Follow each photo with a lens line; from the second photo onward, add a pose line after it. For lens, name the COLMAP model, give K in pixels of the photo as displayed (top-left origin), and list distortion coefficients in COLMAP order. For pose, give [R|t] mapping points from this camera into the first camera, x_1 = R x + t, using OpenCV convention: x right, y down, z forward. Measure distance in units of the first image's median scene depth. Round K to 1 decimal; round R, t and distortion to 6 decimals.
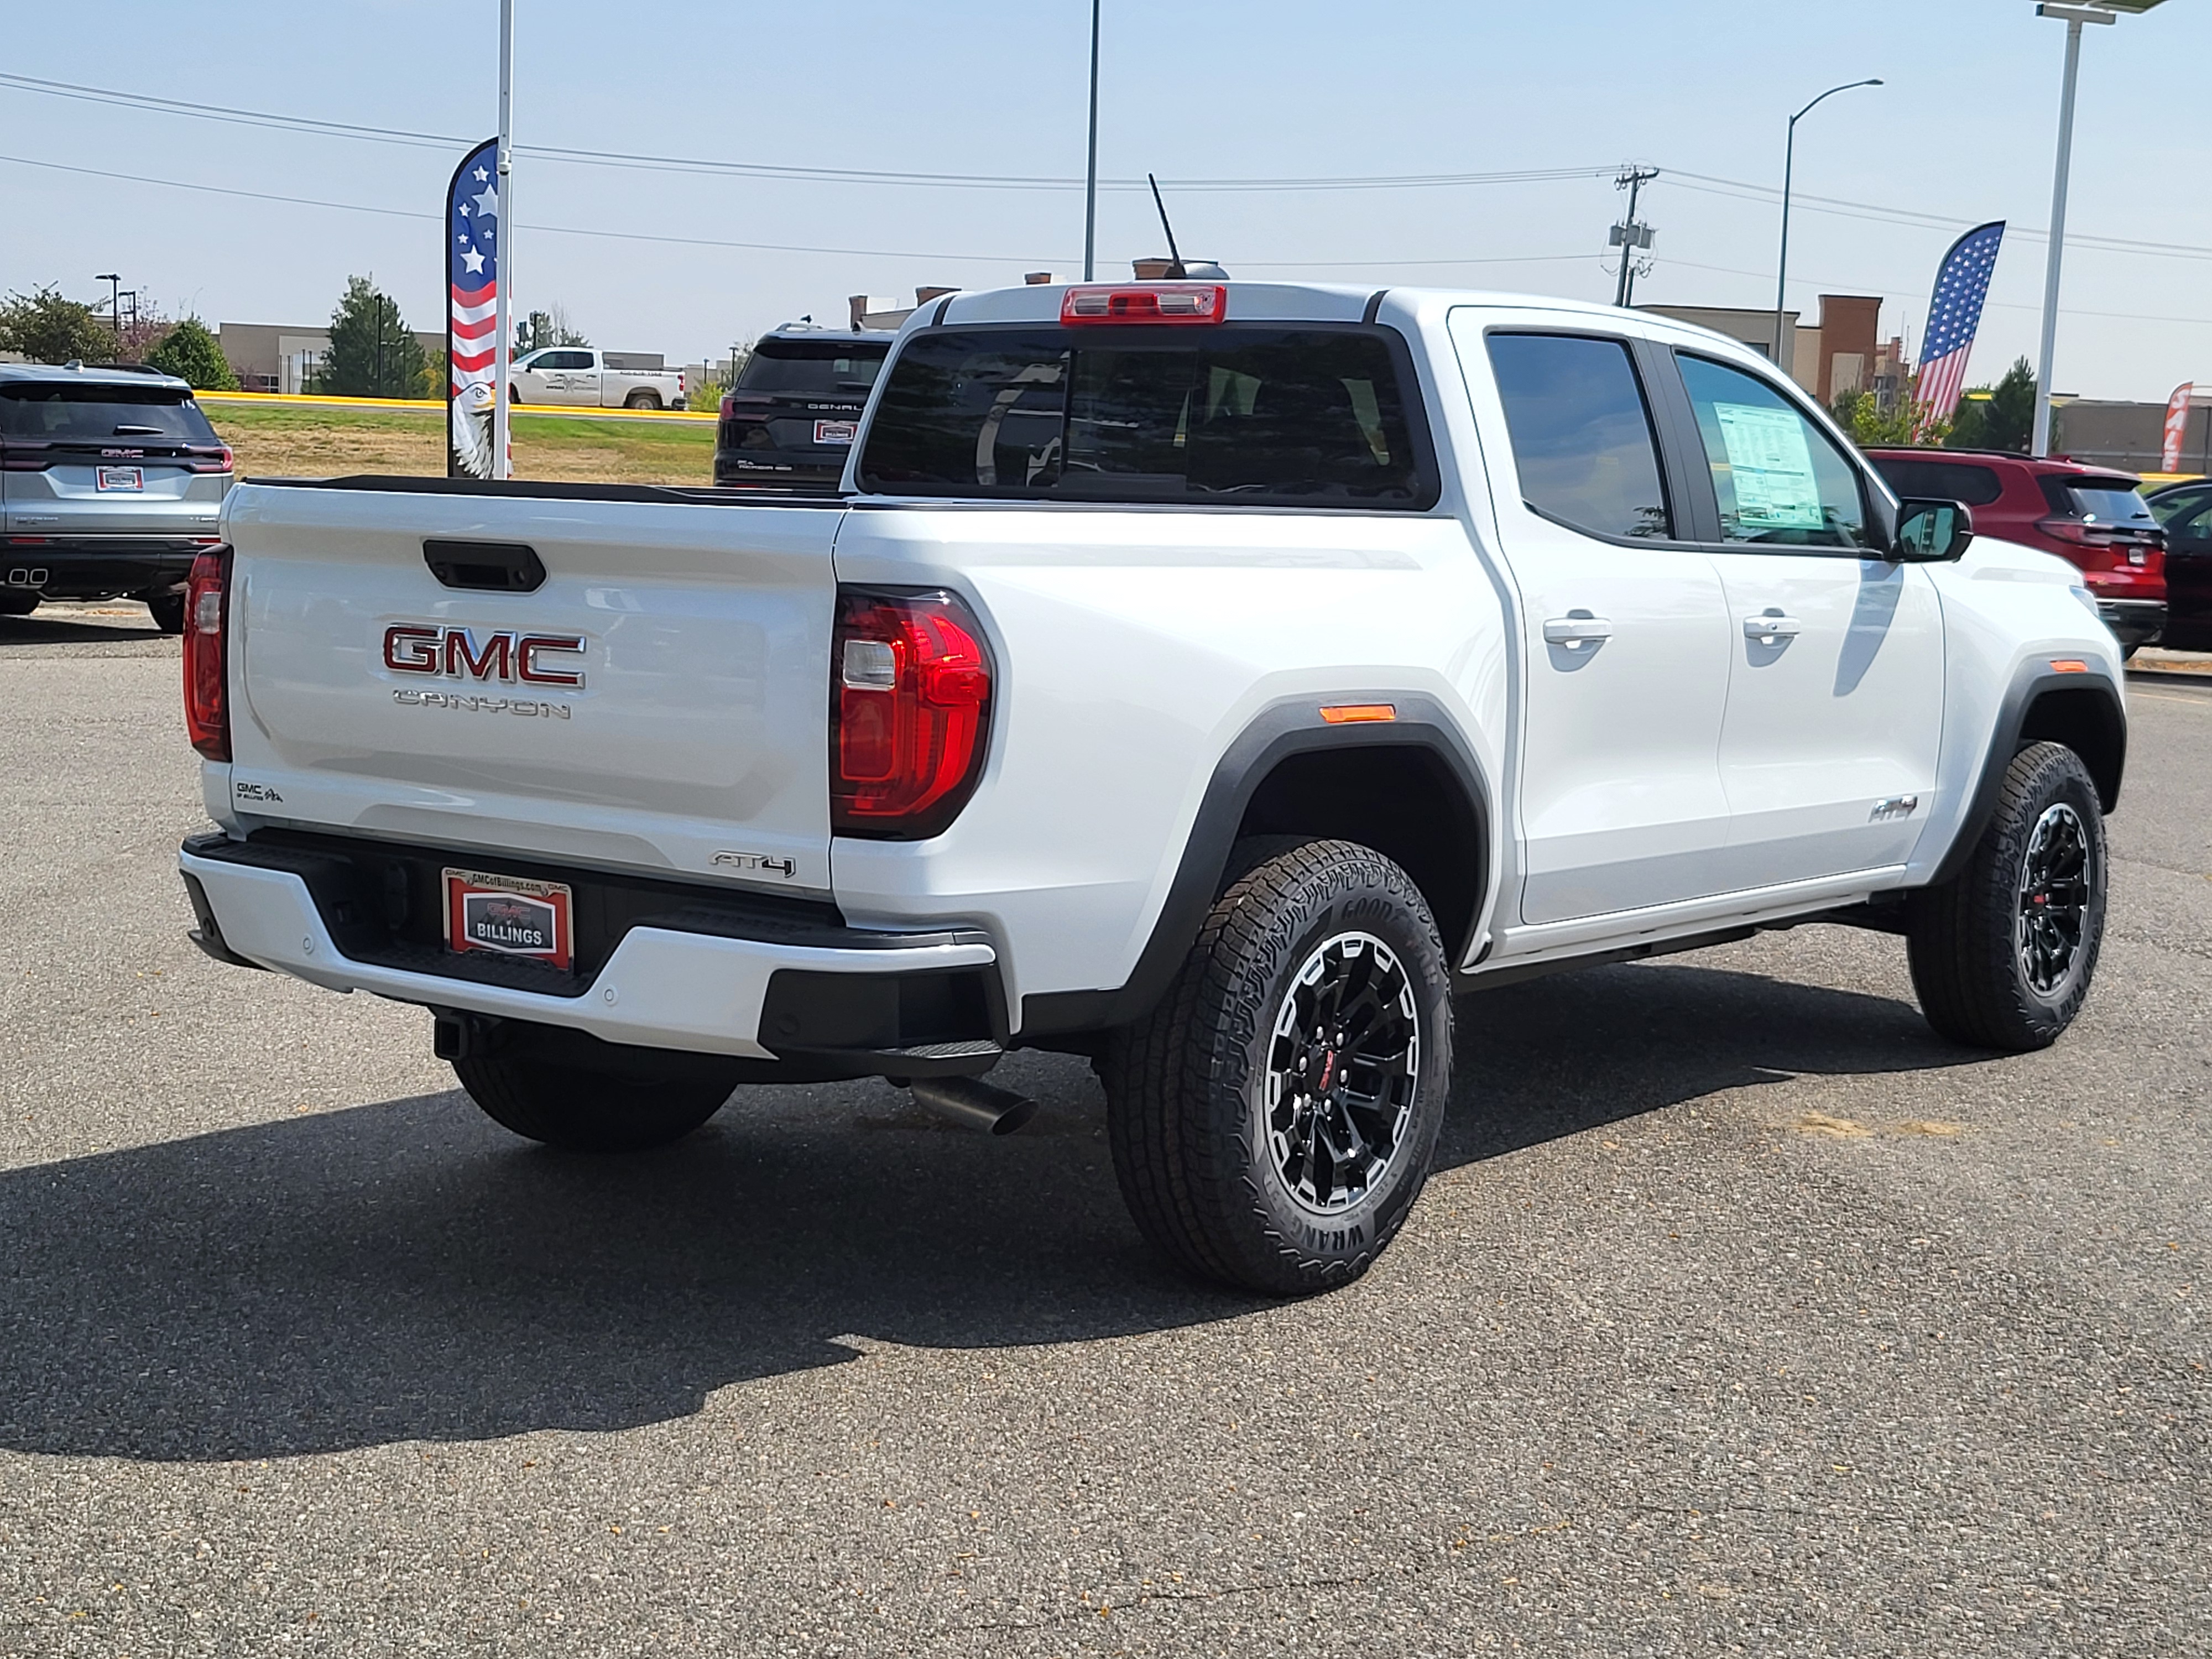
lens RADIAL K [[3202.4, 0, 1106.0], [0, 3202.4, 829.5], [0, 0, 1]] dist [-0.004890, -0.015133]
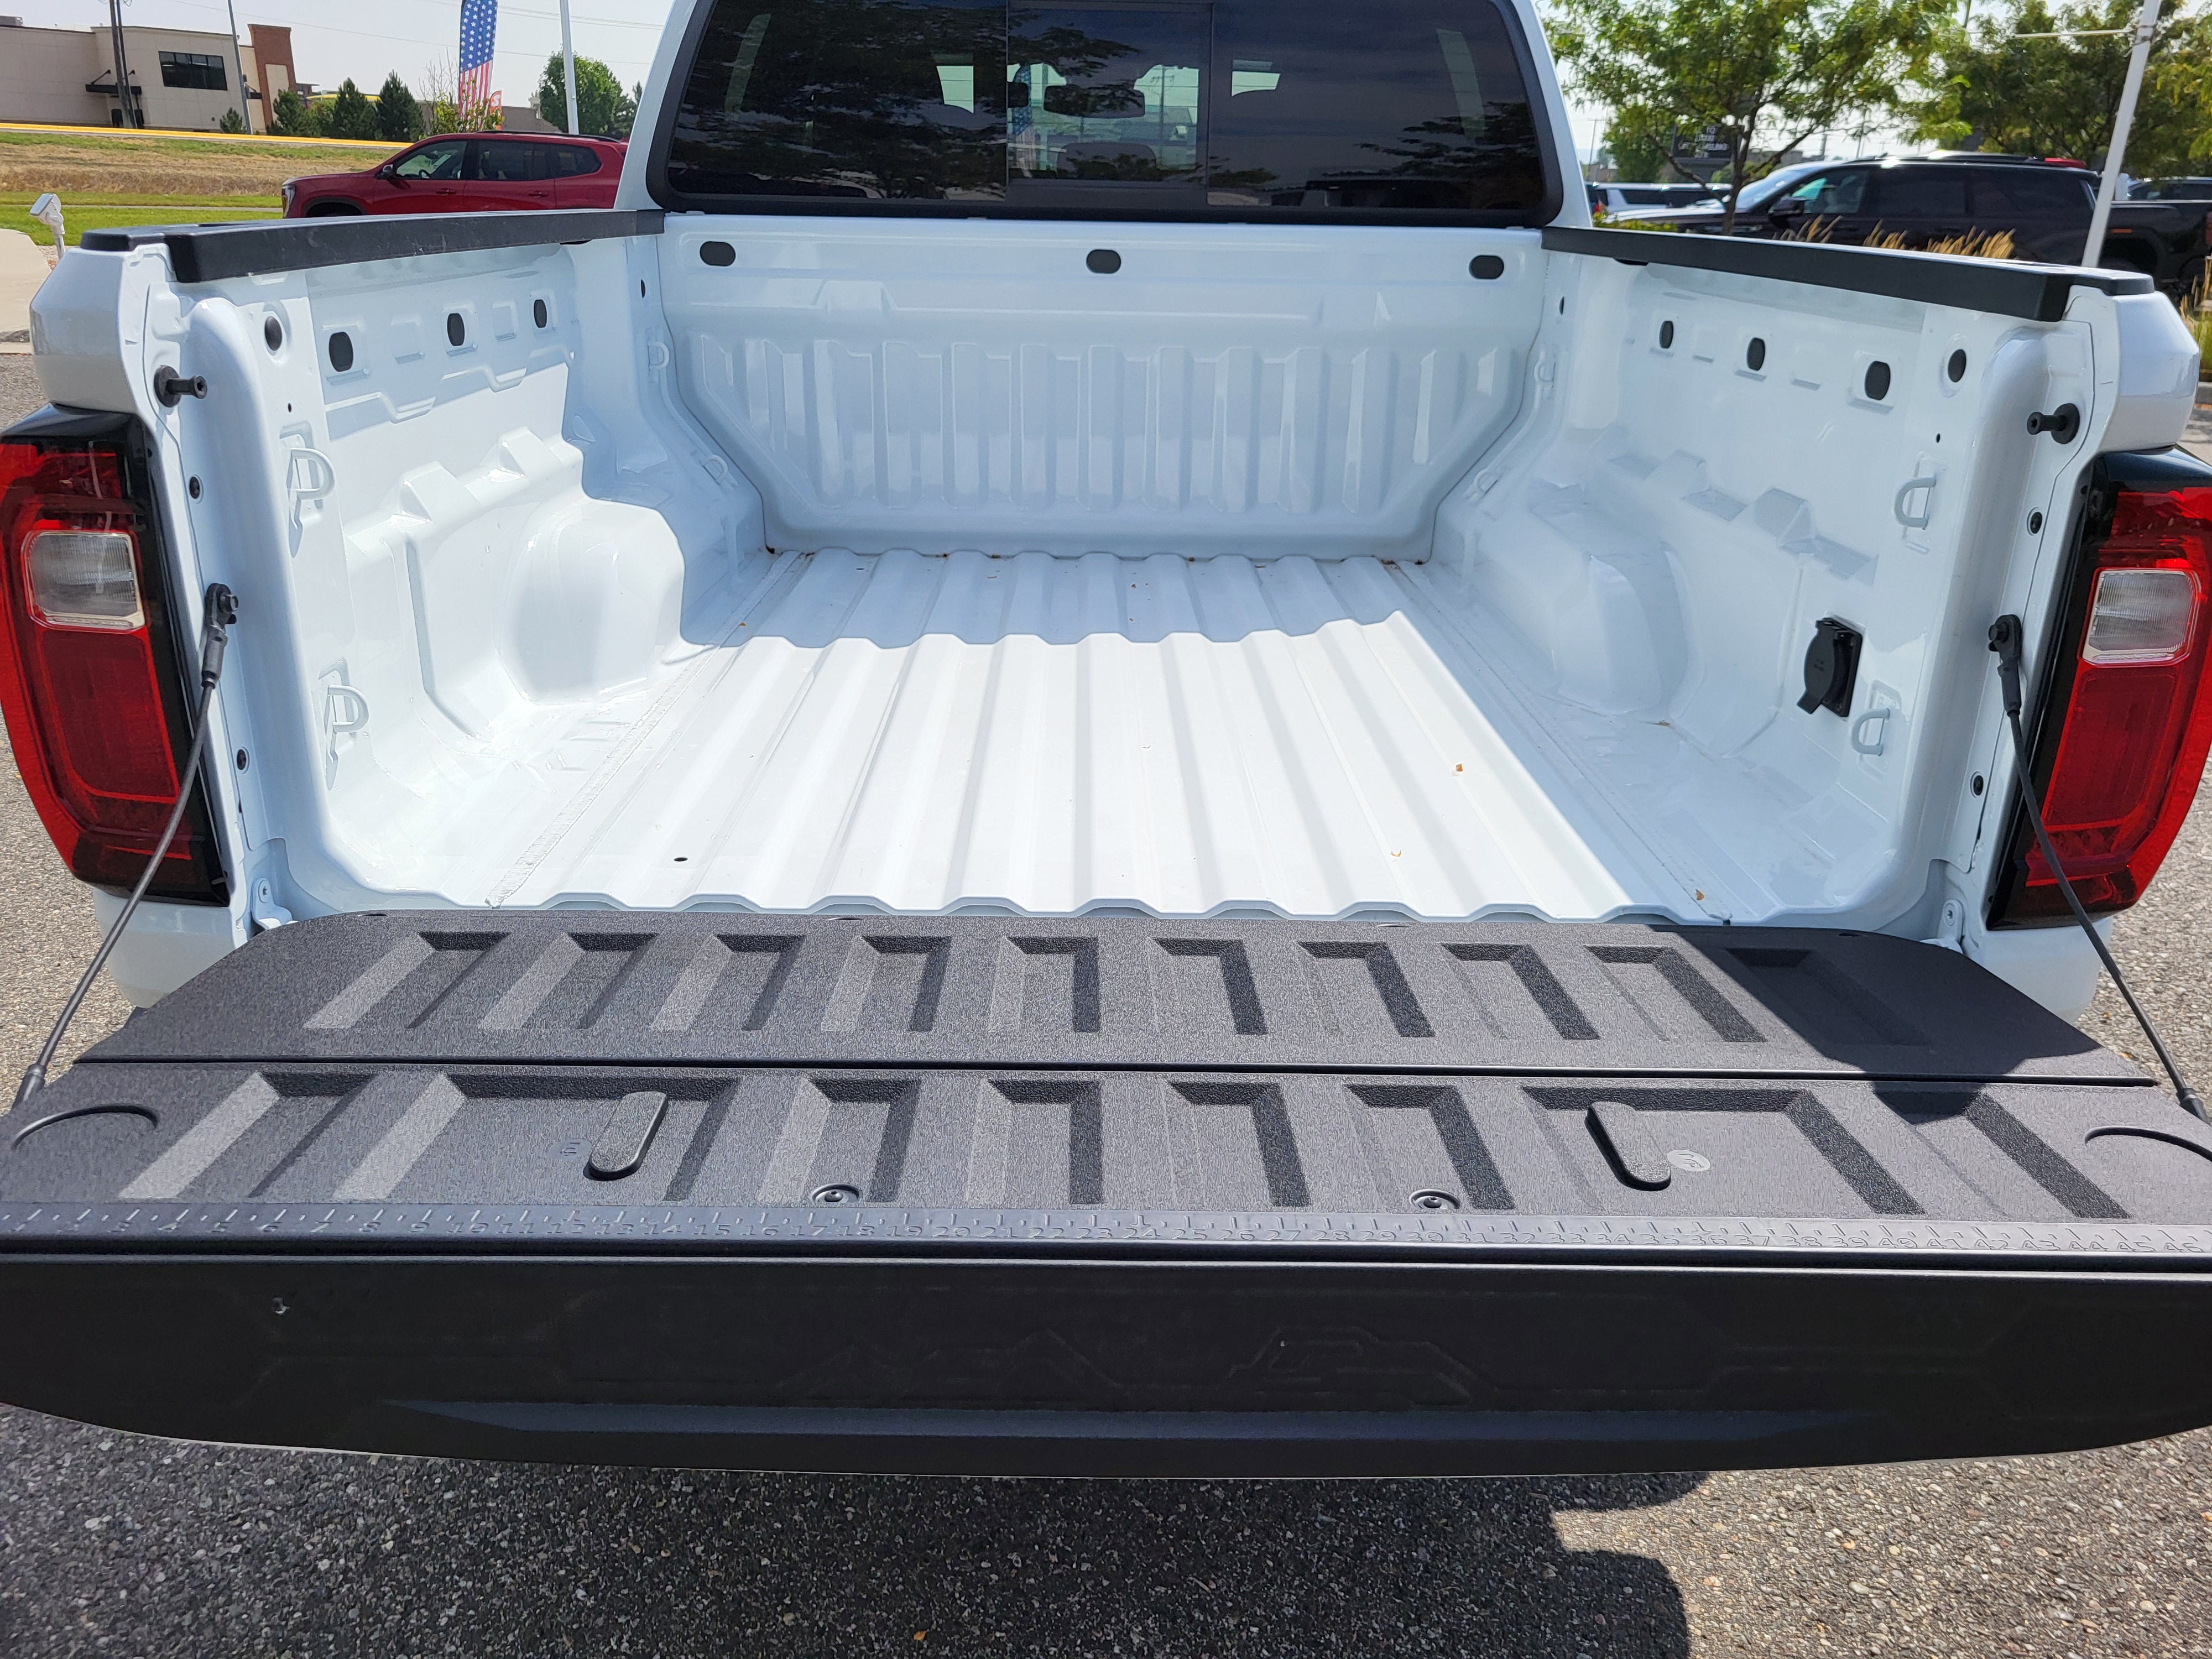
lens RADIAL K [[1686.3, 0, 1106.0], [0, 1686.3, 829.5], [0, 0, 1]] dist [0.018694, 0.004285]
pose [[0.793057, -0.229864, 0.564112, -0.327716], [0.069840, 0.954274, 0.290662, -0.098102], [-0.605130, -0.191114, 0.772847, 0.793537]]
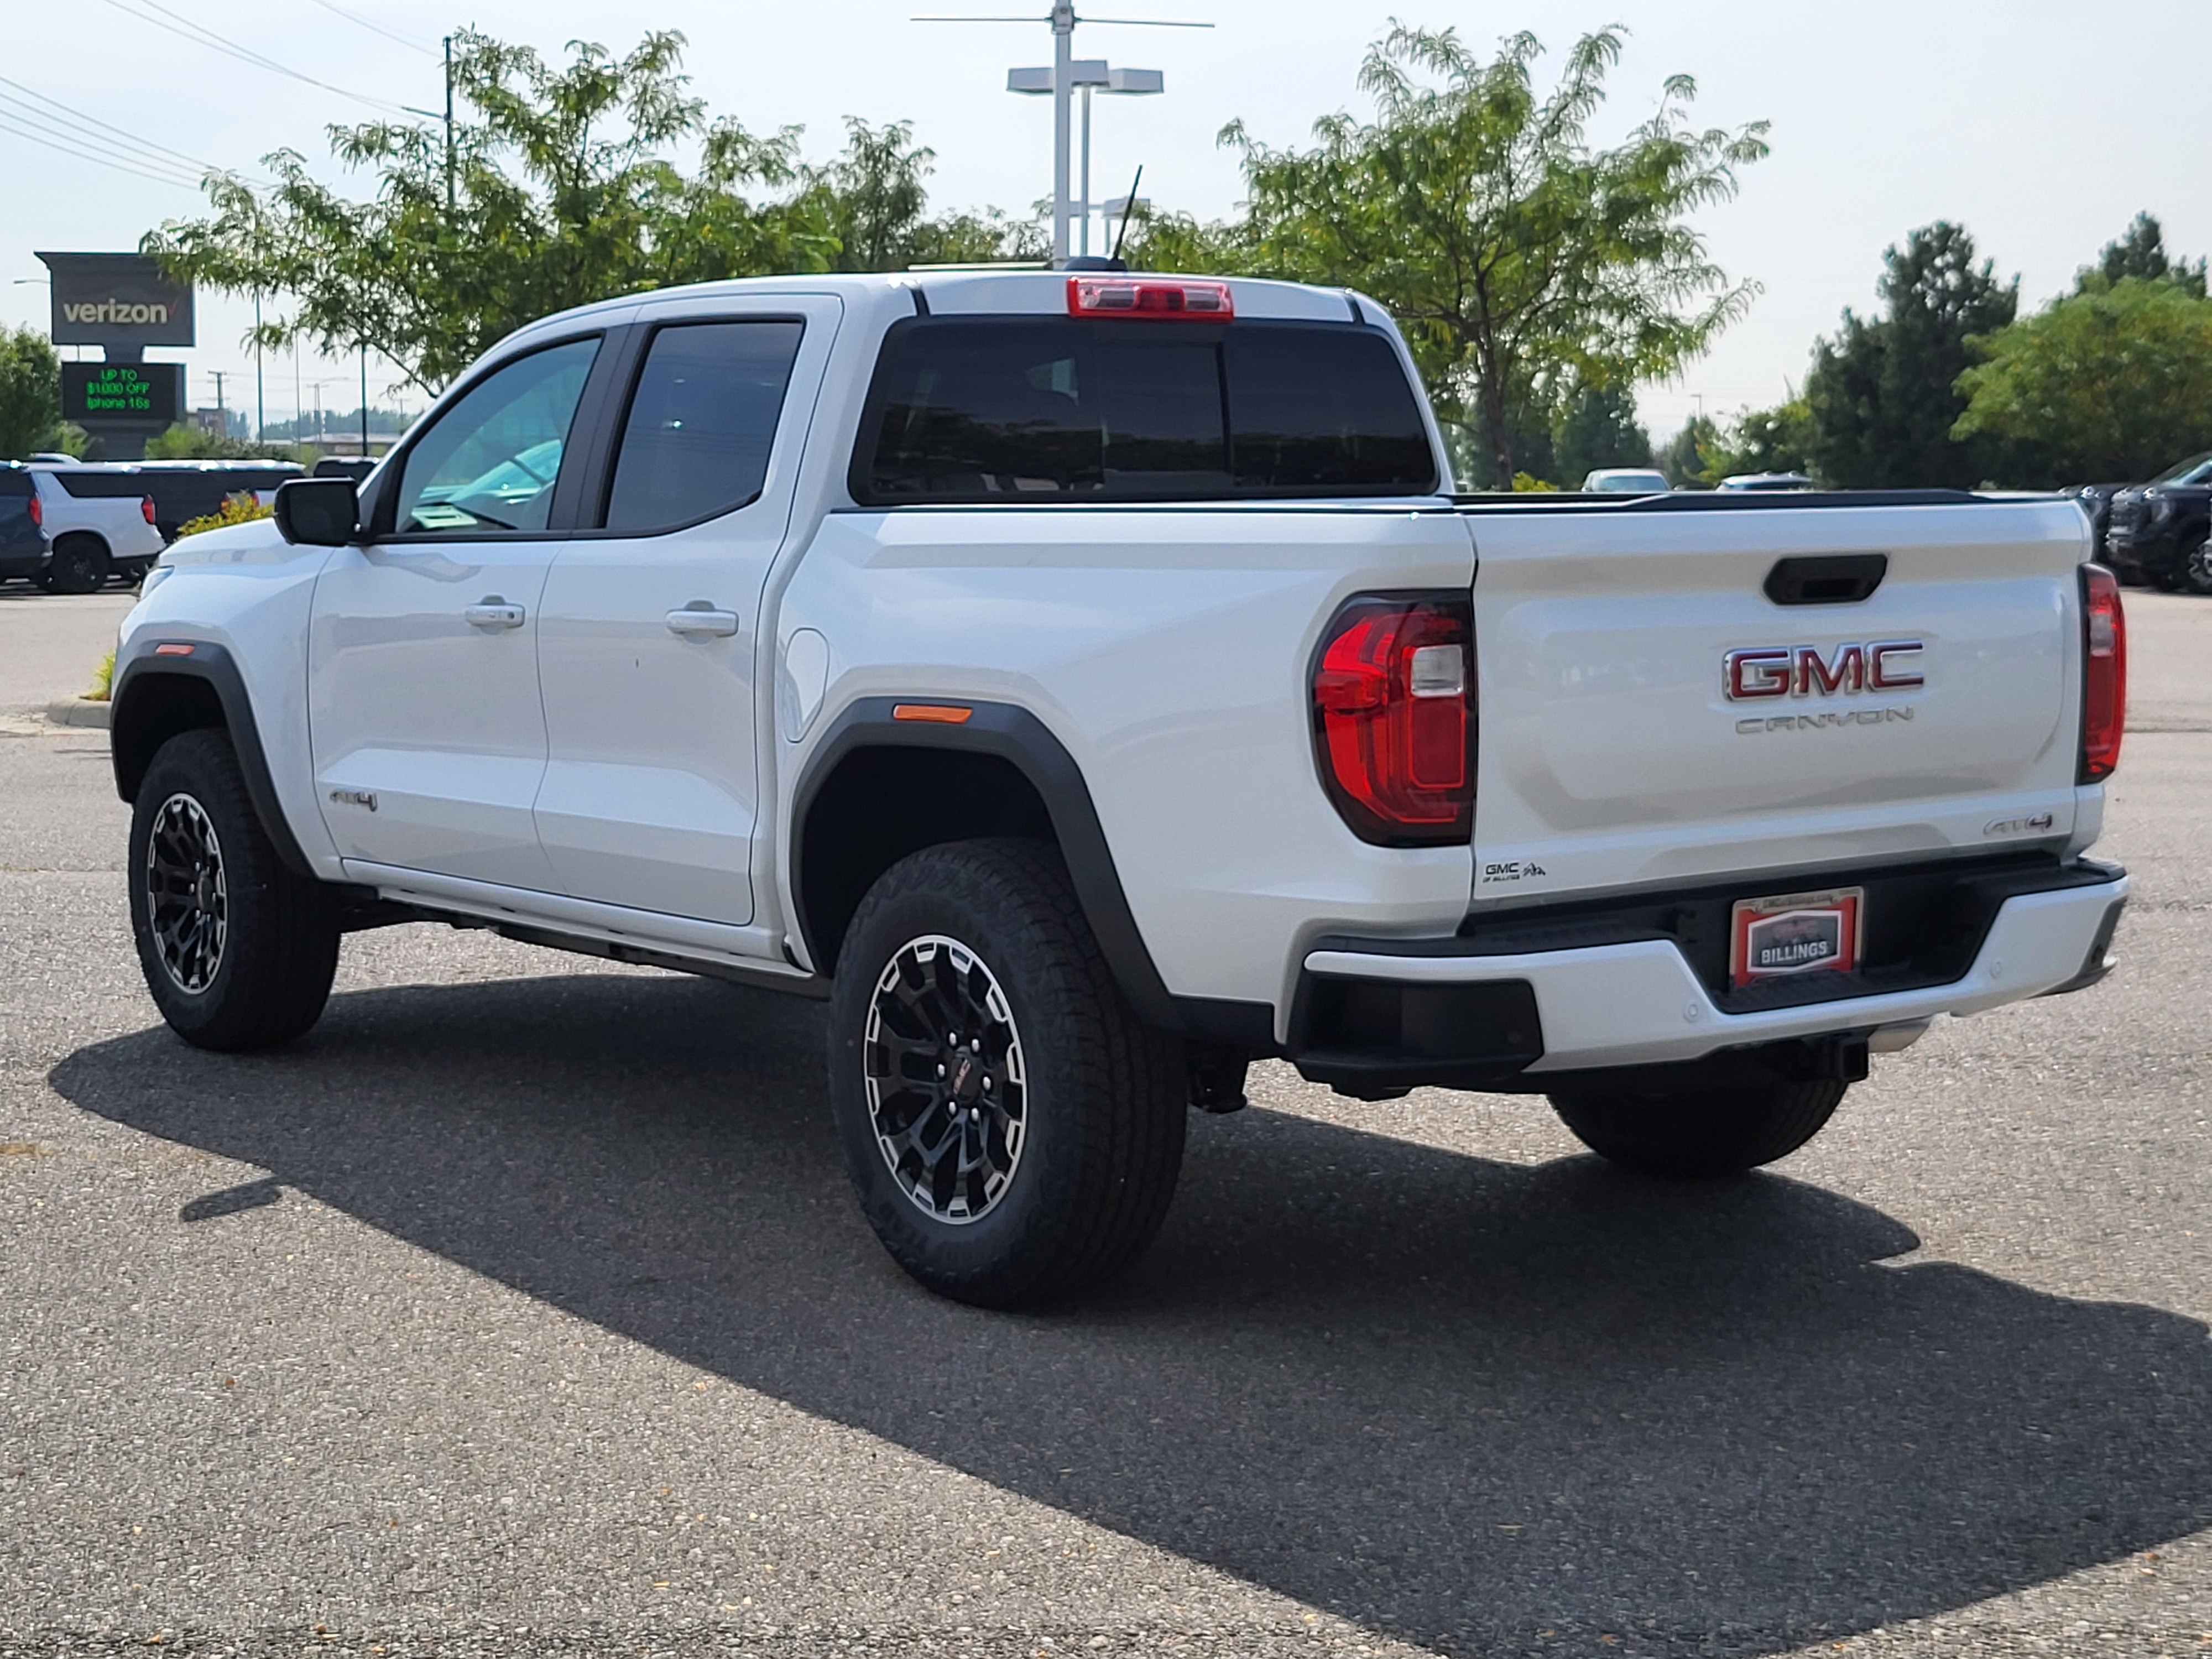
lens RADIAL K [[3469.0, 0, 1104.6], [0, 3469.0, 793.7], [0, 0, 1]] dist [0.020650, -0.060217]
pose [[0.289272, -0.121687, 0.949481, -1.246773], [0.123730, 0.988320, 0.088969, -0.135971], [-0.949217, 0.091743, 0.300950, 0.870116]]
